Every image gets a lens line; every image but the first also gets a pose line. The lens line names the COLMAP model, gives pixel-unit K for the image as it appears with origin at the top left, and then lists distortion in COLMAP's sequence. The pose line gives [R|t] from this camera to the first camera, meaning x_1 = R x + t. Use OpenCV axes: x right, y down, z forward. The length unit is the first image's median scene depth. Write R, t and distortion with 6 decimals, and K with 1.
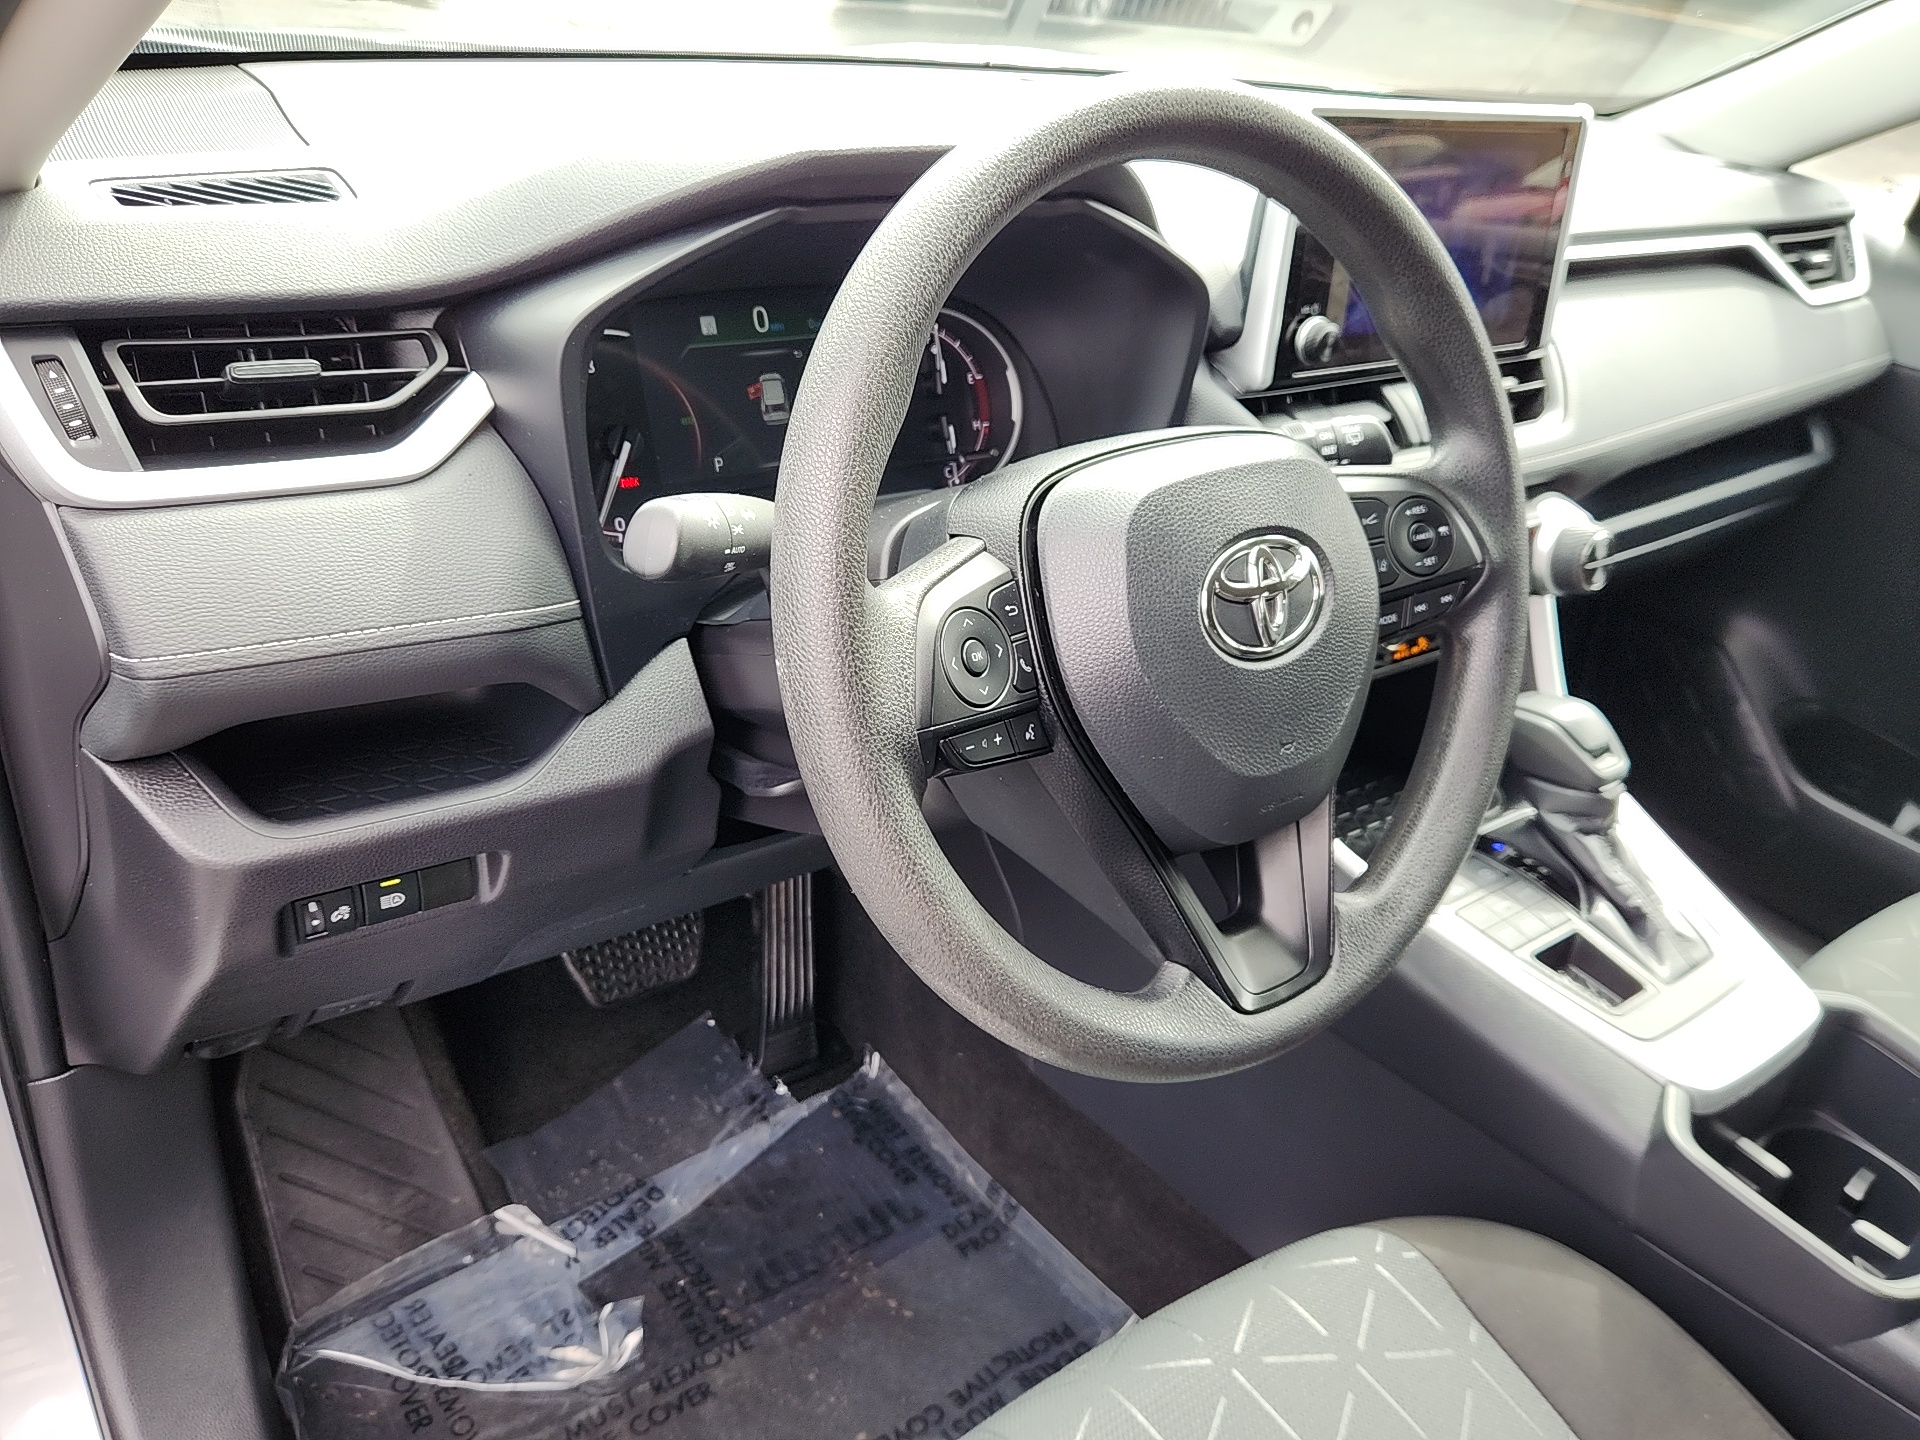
lens RADIAL K [[1459.6, 0, 960.0], [0, 1459.6, 720.0], [0, 0, 1]] dist [0.045044, -0.049790]
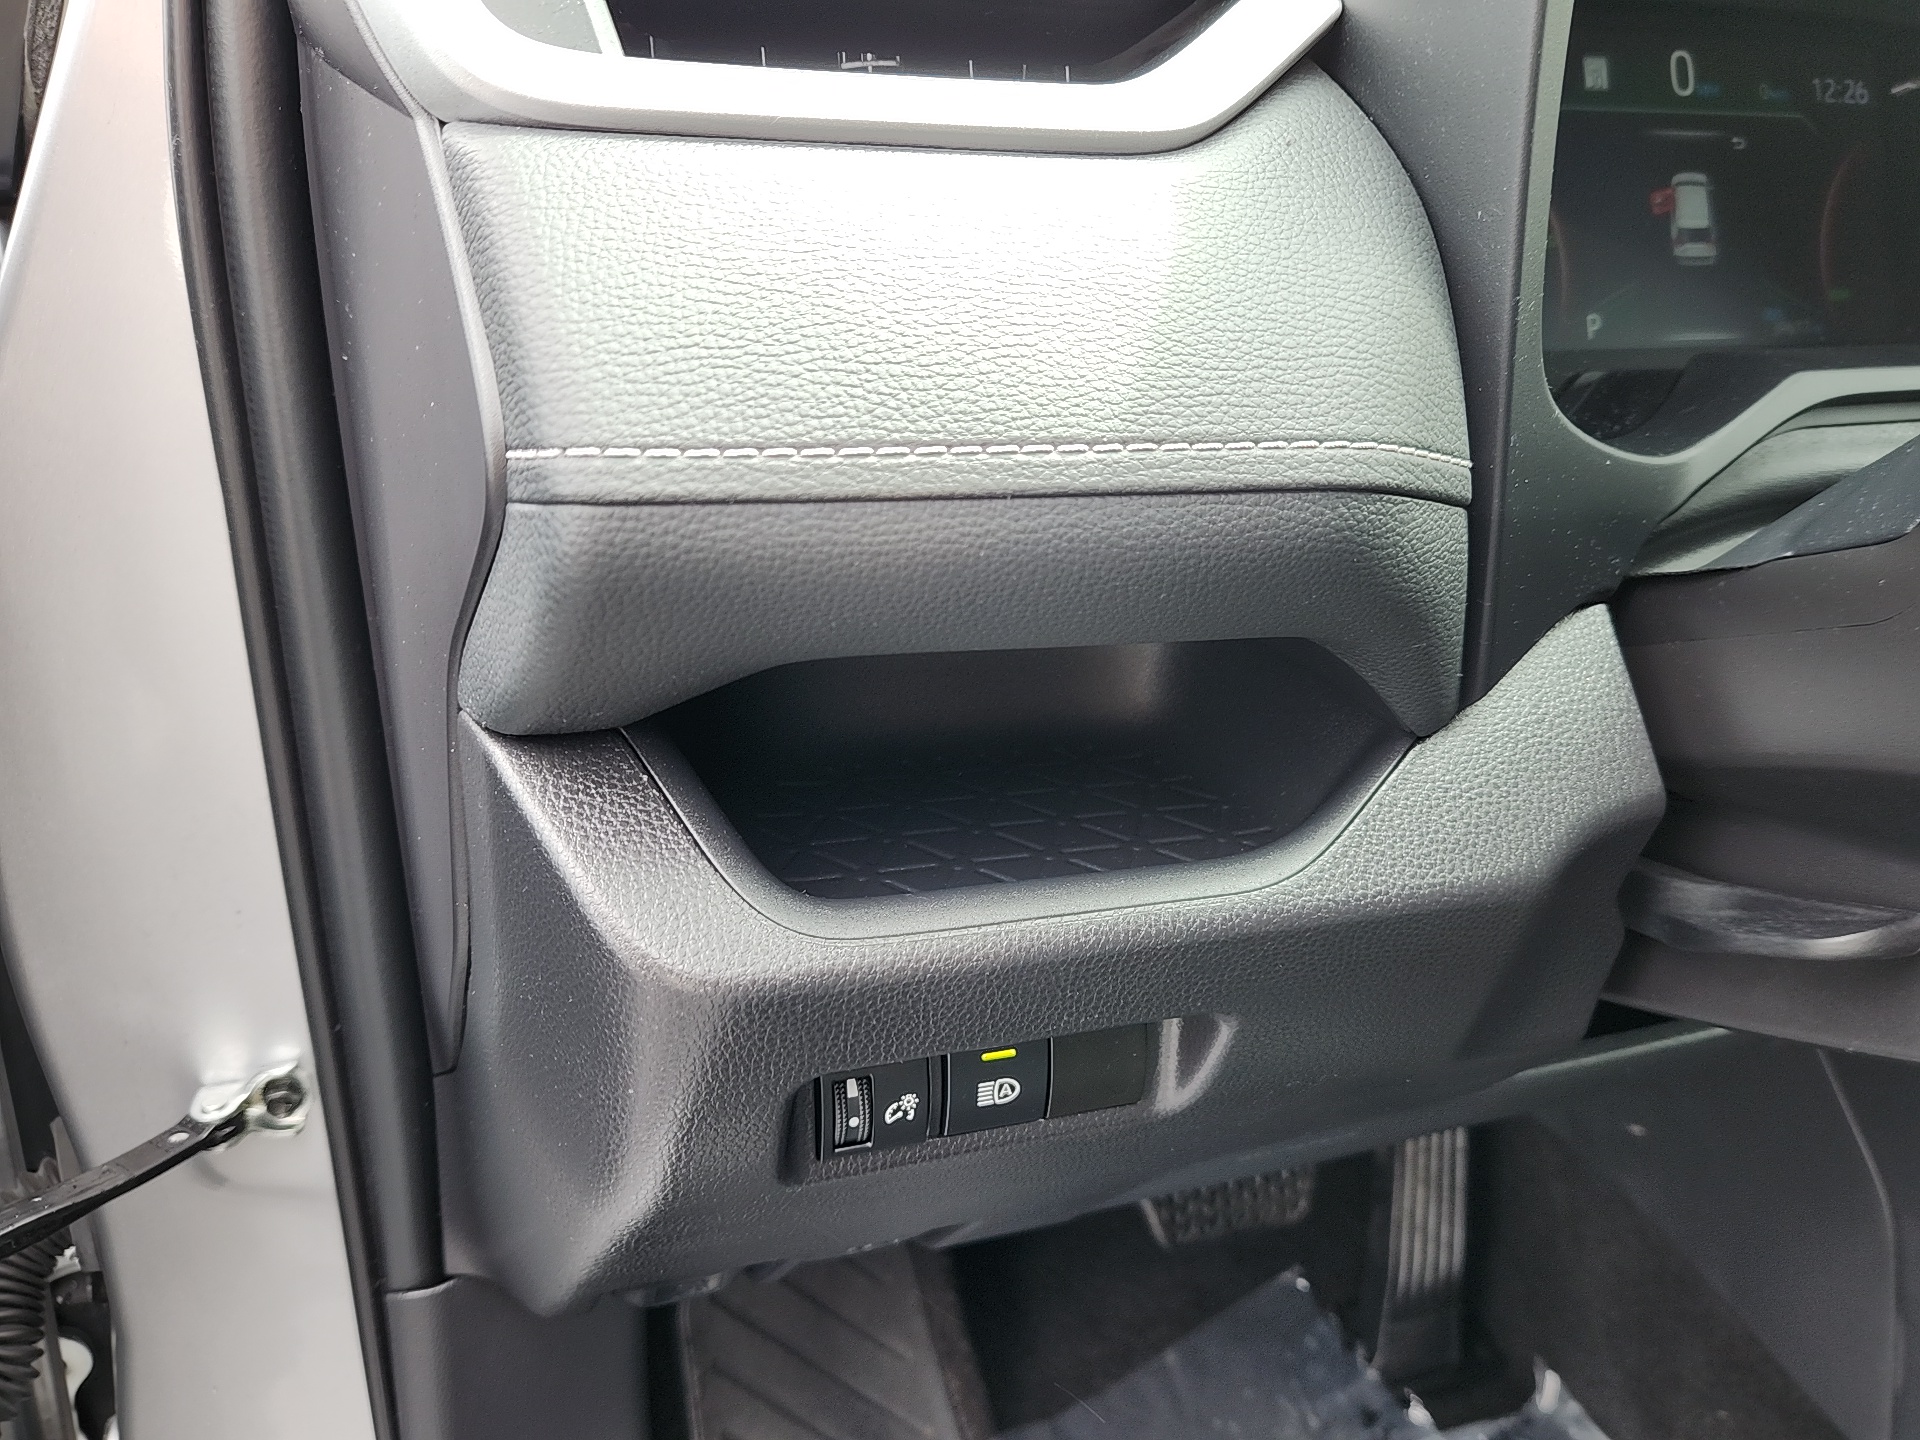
lens RADIAL K [[1459.6, 0, 960.0], [0, 1459.6, 720.0], [0, 0, 1]] dist [0.045044, -0.049790]
pose [[0.952897, 0.051684, -0.298857, -0.242836], [-0.085072, 0.991363, -0.099807, 0.047146], [0.291118, 0.120530, 0.949064, 0.487056]]
